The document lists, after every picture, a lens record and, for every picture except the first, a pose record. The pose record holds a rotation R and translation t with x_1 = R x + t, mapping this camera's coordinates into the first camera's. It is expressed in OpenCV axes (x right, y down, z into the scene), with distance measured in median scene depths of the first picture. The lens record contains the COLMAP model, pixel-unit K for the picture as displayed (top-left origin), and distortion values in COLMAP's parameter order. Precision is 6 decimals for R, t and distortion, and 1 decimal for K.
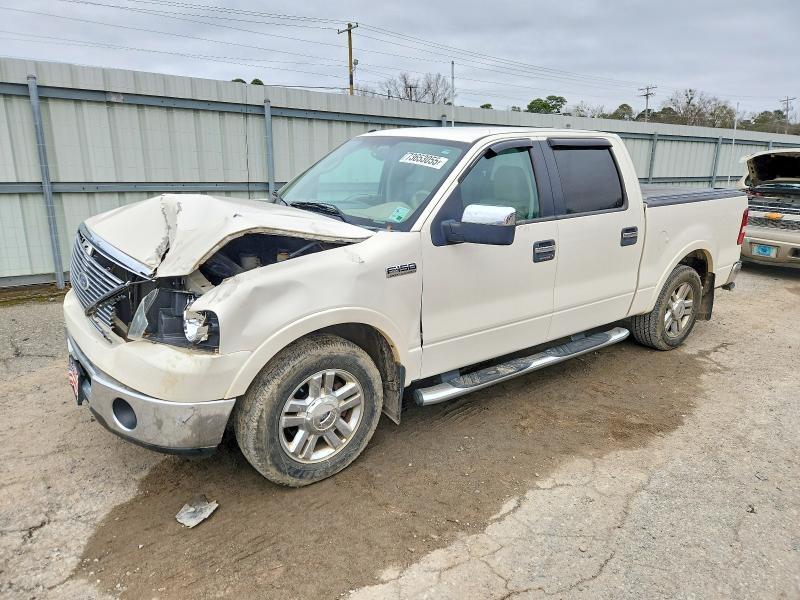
lens RADIAL K [[533.7, 0, 400.0], [0, 533.7, 300.0], [0, 0, 1]] dist [0.037957, -0.003457]
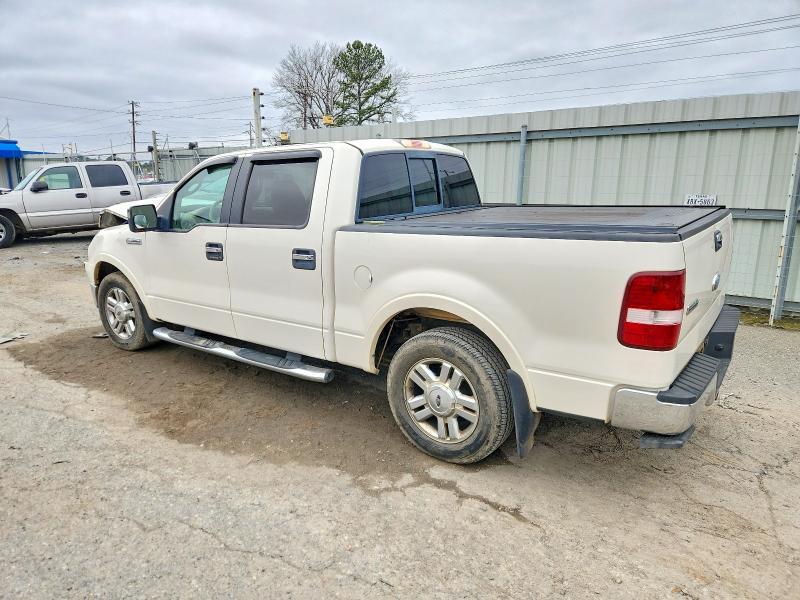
lens RADIAL K [[533.7, 0, 400.0], [0, 533.7, 300.0], [0, 0, 1]] dist [0.037957, -0.003457]
pose [[0.291386, 0.188950, -0.937759, 1.314201], [-0.238059, 0.963781, 0.120222, -0.198048], [0.926511, 0.188211, 0.325814, 0.882696]]
